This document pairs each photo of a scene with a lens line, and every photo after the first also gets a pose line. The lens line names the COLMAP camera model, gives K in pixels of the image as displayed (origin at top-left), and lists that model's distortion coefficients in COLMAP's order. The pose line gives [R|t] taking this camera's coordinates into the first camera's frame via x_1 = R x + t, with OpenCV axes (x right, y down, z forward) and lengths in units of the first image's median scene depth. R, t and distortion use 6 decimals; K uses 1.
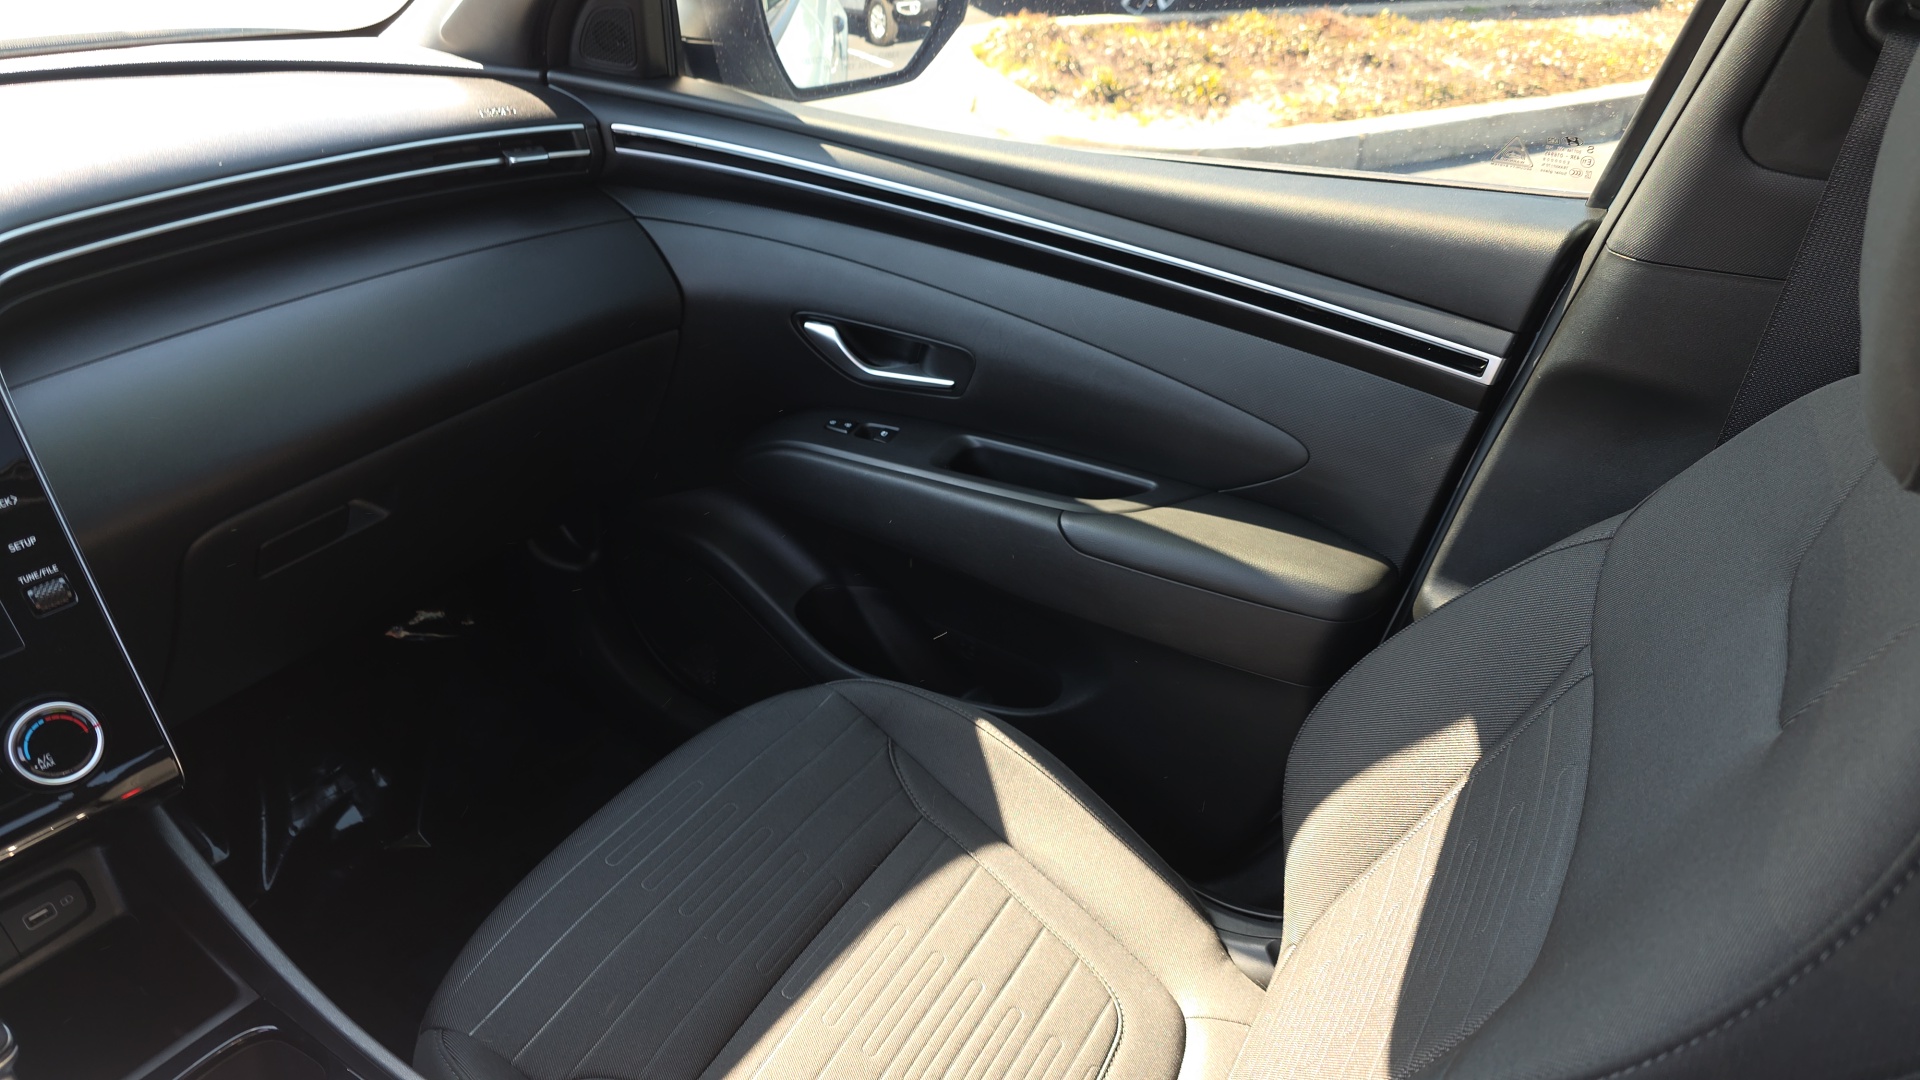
lens RADIAL K [[1299.9, 0, 951.0], [0, 1299.9, 549.9], [0, 0, 1]] dist [0.061821, -0.056736]
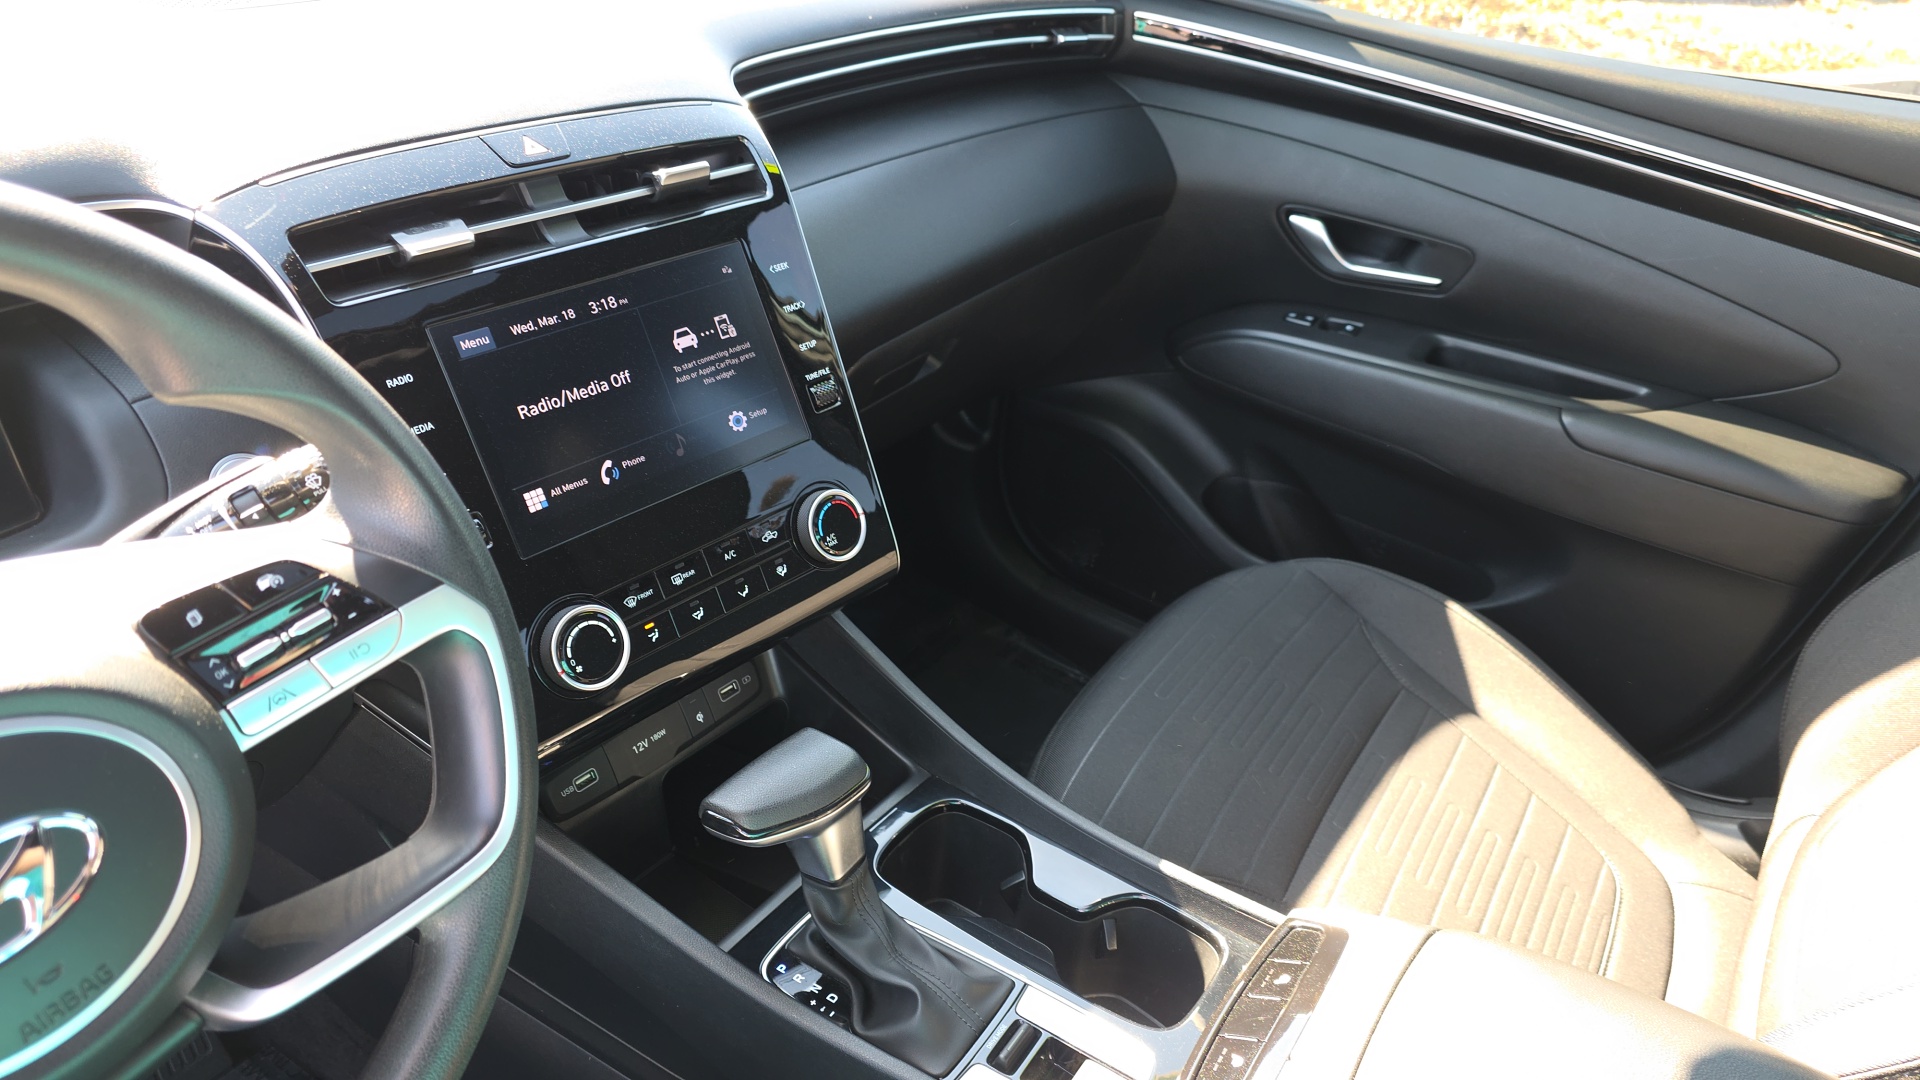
lens RADIAL K [[1292.0, 0, 971.2], [0, 1292.0, 550.9], [0, 0, 1]] dist [0.047743, -0.061854]
pose [[0.997328, 0.072501, -0.008989, -0.353091], [-0.072111, 0.996672, 0.038009, 0.075593], [0.011715, -0.037259, 0.999237, -0.056323]]
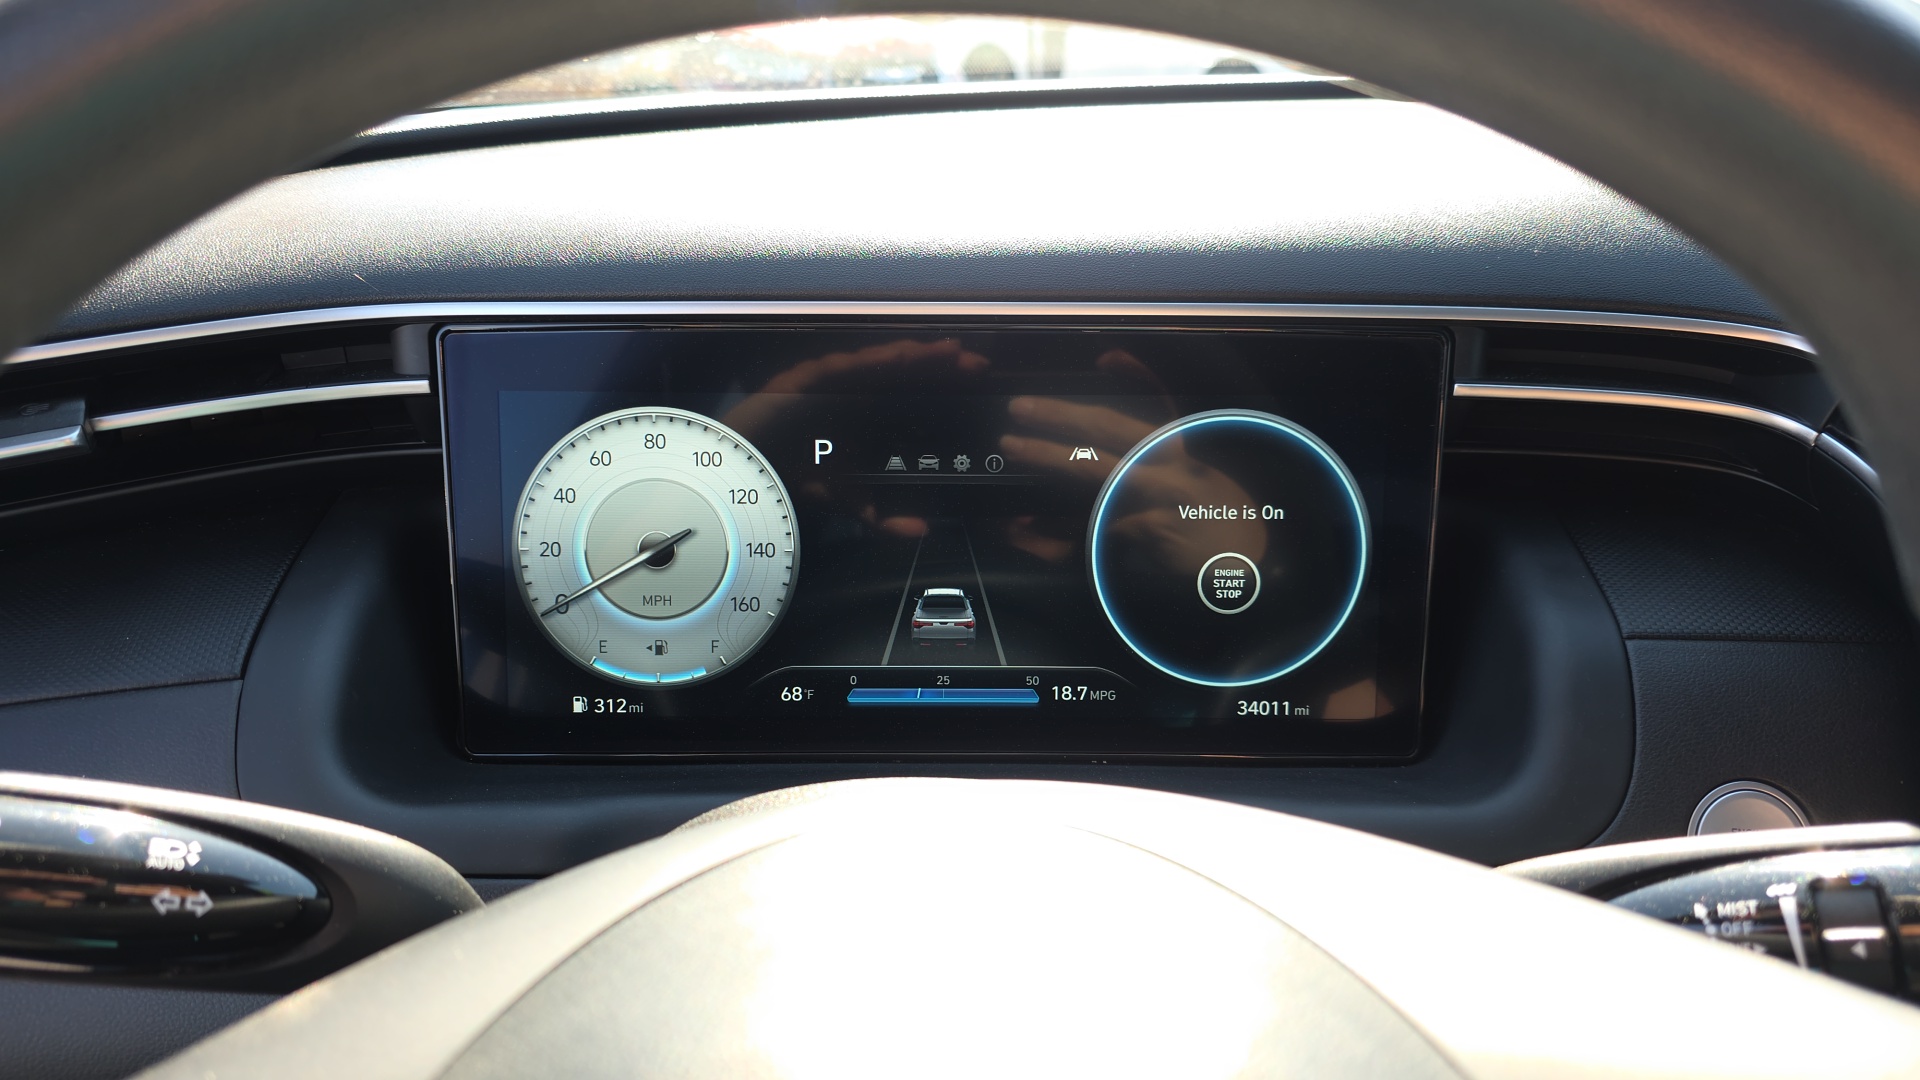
lens RADIAL K [[1279.8, 0, 954.6], [0, 1279.8, 545.9], [0, 0, 1]] dist [0.078879, -0.078825]
pose [[0.522863, 0.307258, -0.795114, -0.542742], [-0.441261, 0.895634, 0.055931, 0.093839], [0.729317, 0.321608, 0.603875, 0.155893]]
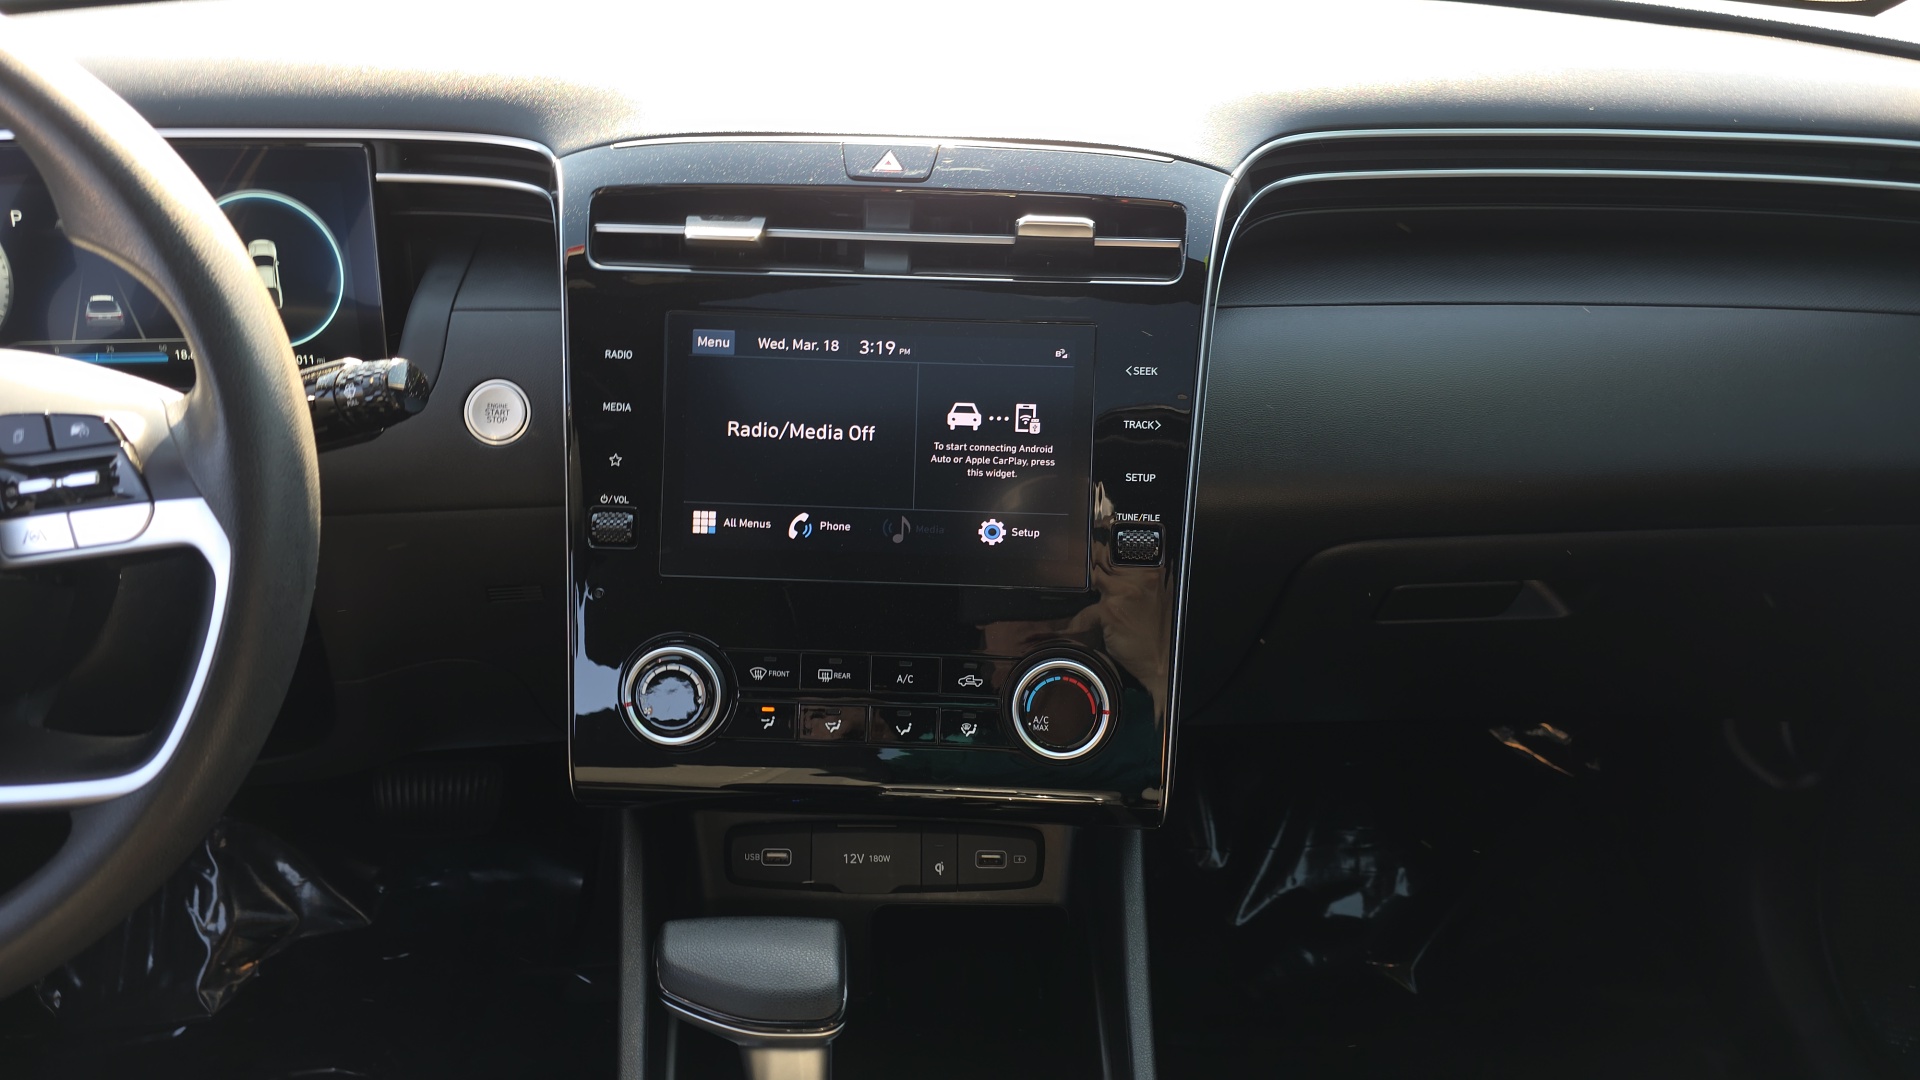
lens RADIAL K [[1314.8, 0, 960.0], [0, 1314.8, 540.0], [0, 0, 1]] dist [0.084337, -0.134742]
pose [[0.585442, 0.384346, -0.713818, -0.105749], [-0.420201, 0.896836, 0.138259, -0.023367], [0.693317, 0.219005, 0.686548, 0.234595]]
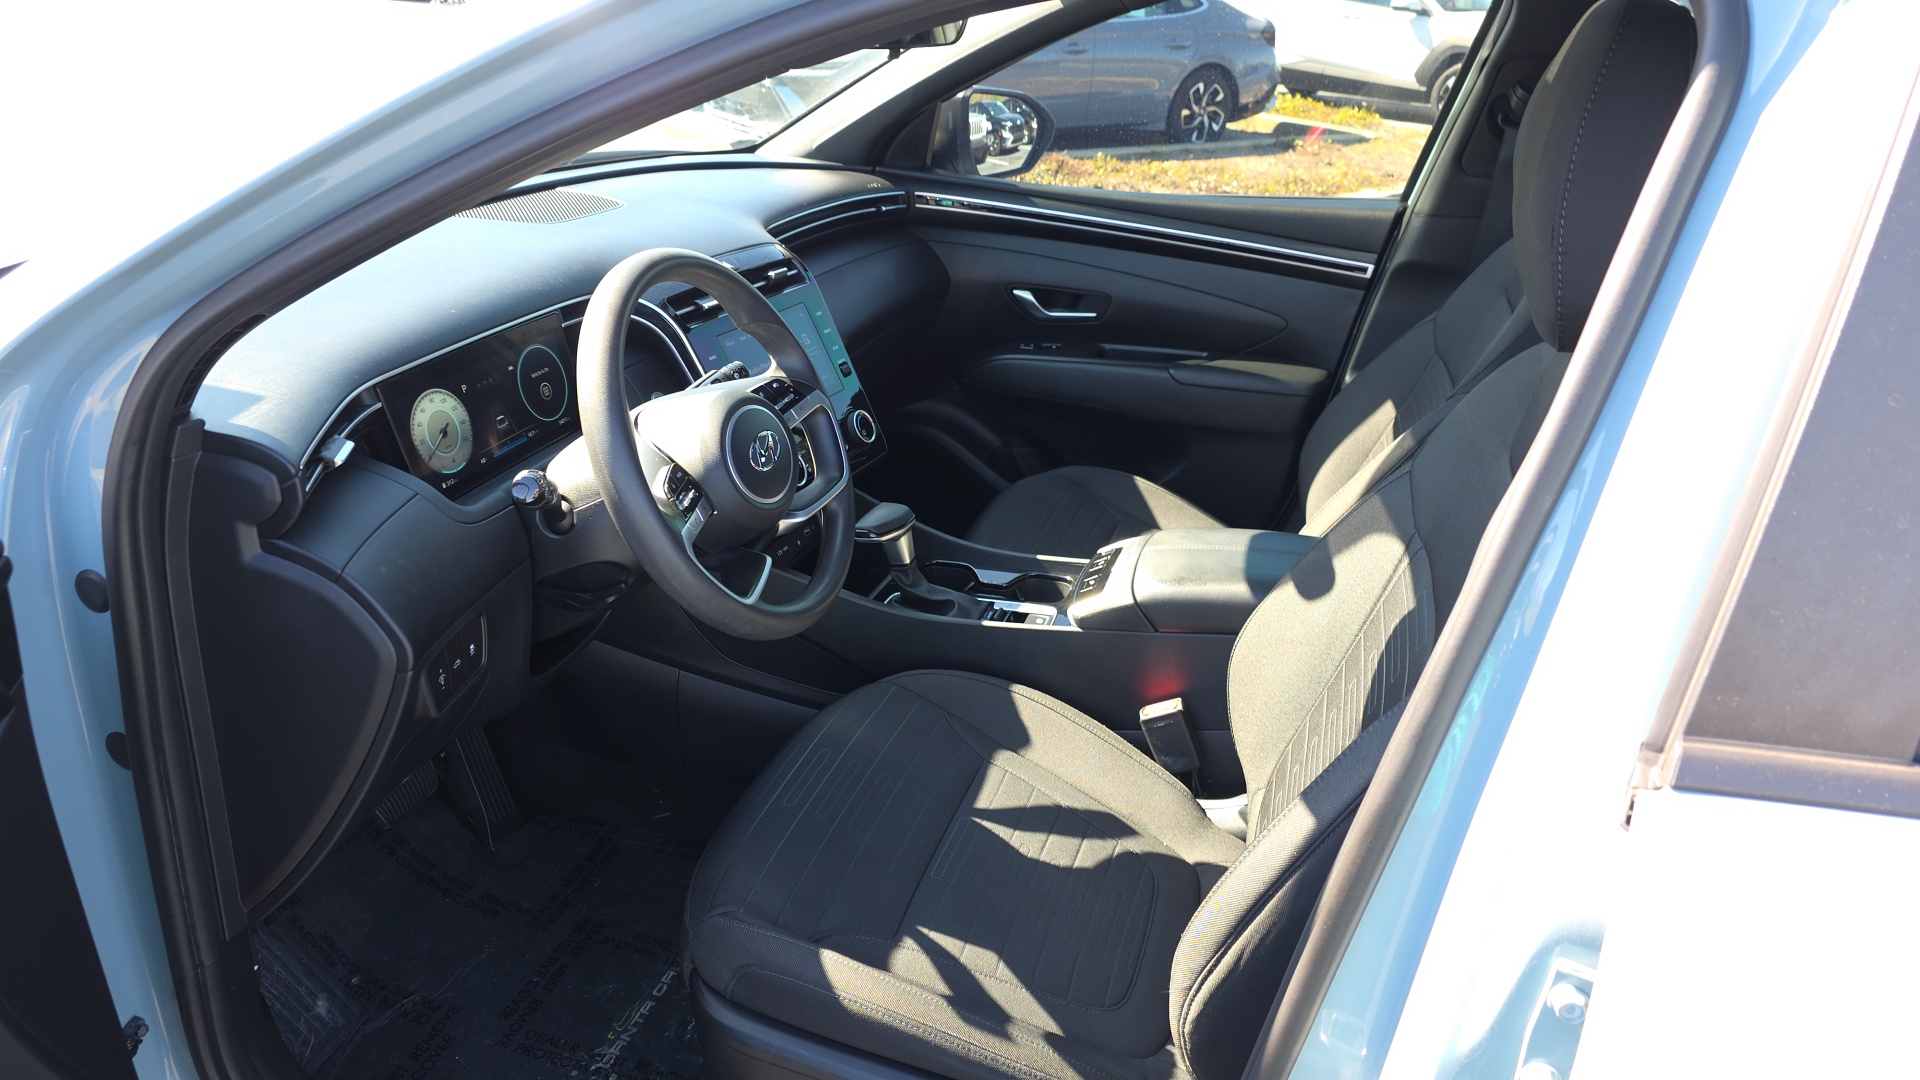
lens RADIAL K [[1279.8, 0, 954.6], [0, 1279.8, 545.9], [0, 0, 1]] dist [0.078879, -0.078825]
pose [[0.971958, -0.079889, 0.221168, -0.671646], [0.102022, 0.990656, -0.090513, 0.376197], [-0.211871, 0.110539, 0.971026, -0.809613]]
